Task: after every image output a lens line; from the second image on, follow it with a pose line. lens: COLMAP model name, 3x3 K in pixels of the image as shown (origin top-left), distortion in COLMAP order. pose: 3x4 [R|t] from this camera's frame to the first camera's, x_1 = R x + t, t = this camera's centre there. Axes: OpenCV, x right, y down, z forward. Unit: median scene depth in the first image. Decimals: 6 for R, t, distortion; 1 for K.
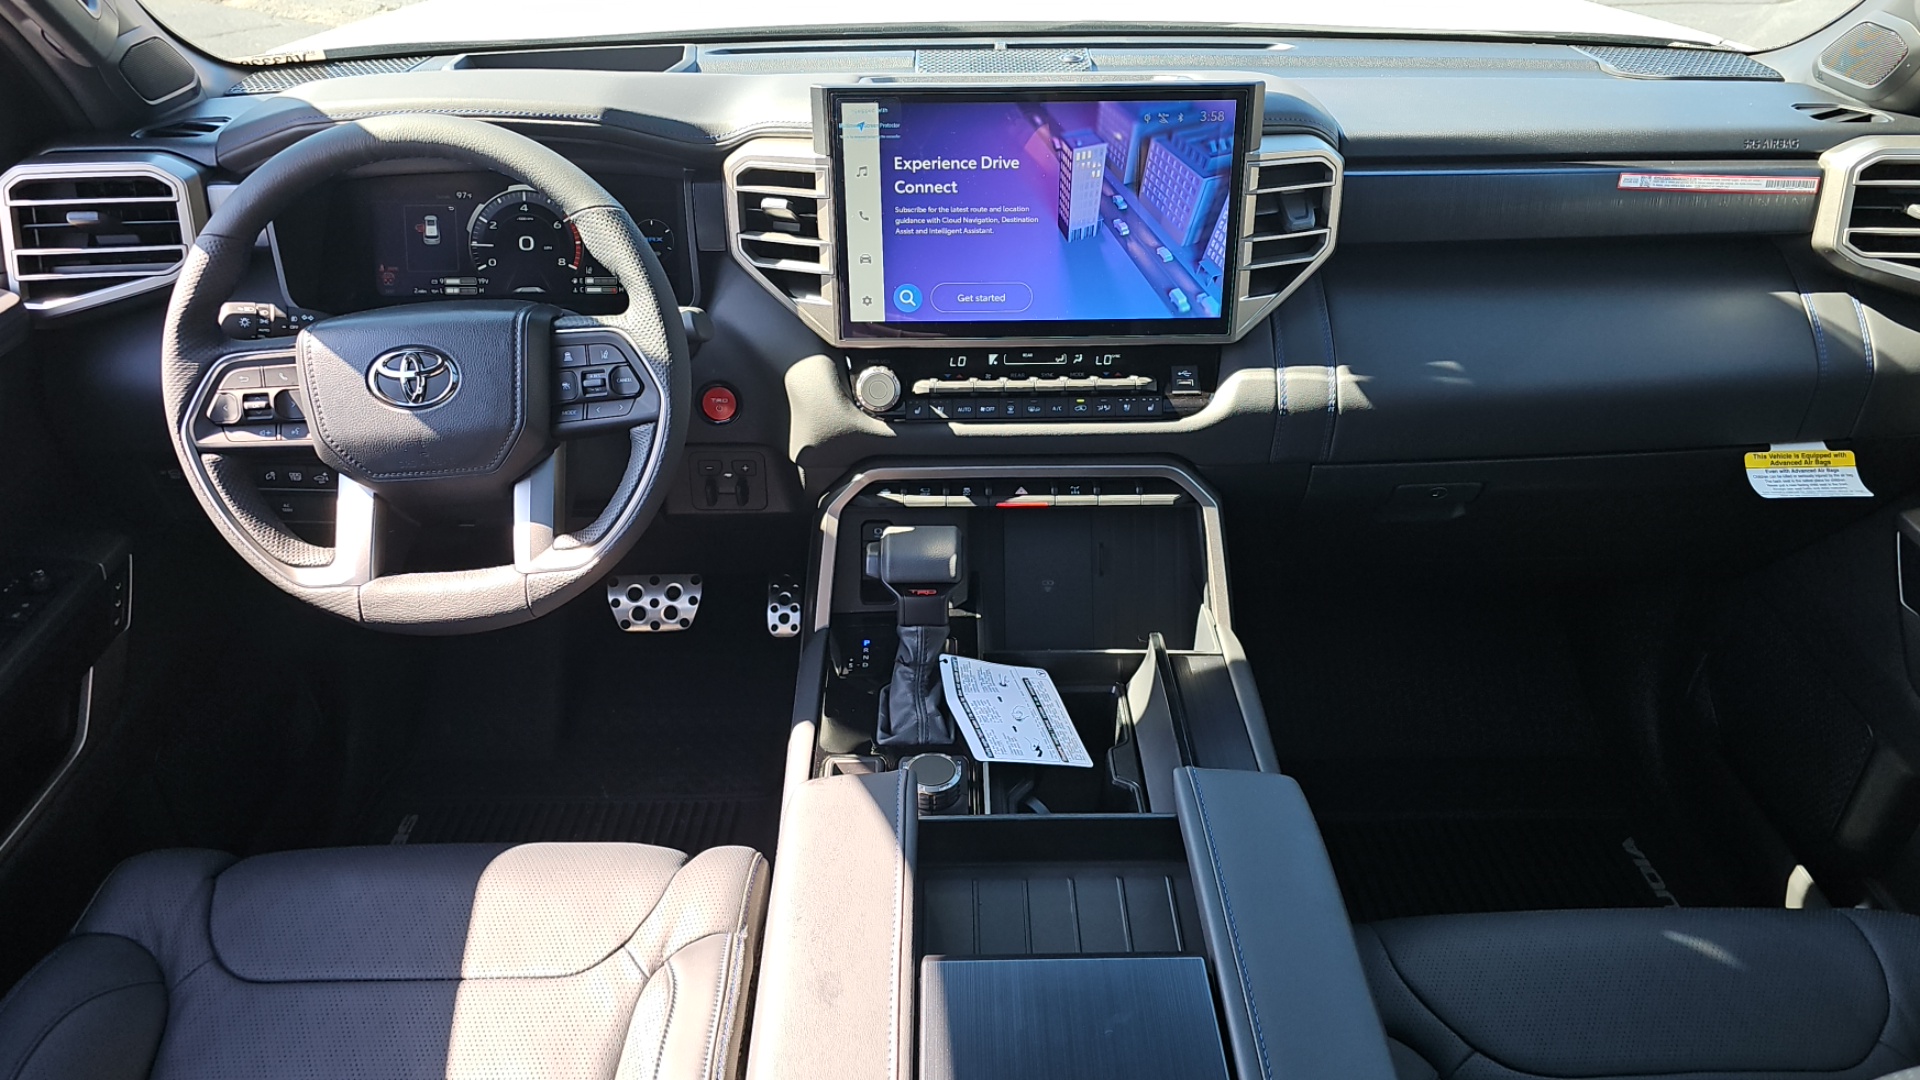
lens RADIAL K [[1363.7, 0, 960.7], [0, 1363.7, 537.8], [0, 0, 1]] dist [0.017970, -0.025658]
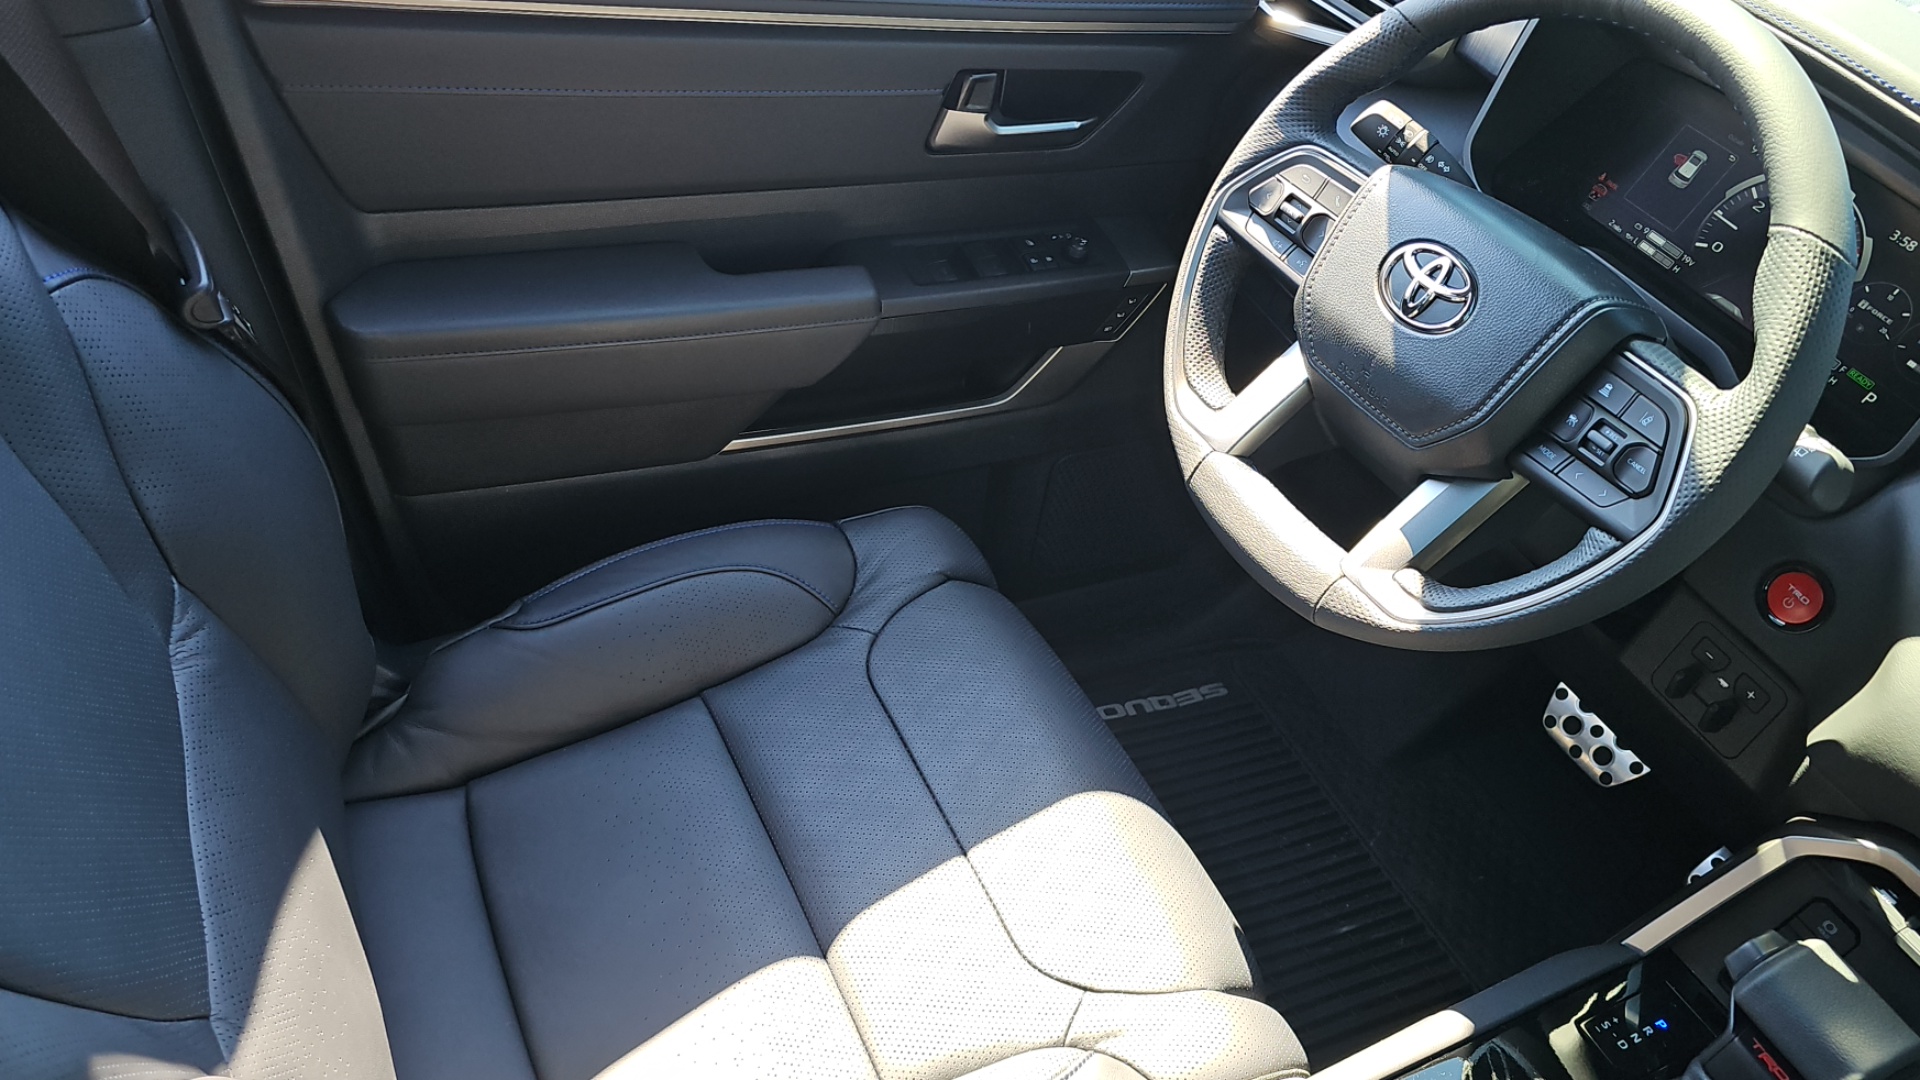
lens RADIAL K [[1363.7, 0, 994.4], [0, 1363.7, 524.5], [0, 0, 1]] dist [0.017970, -0.025658]
pose [[0.432387, 0.652707, -0.622106, 0.045489], [-0.617620, 0.717061, 0.323063, -0.115592], [0.656953, 0.244536, 0.713172, 0.333326]]
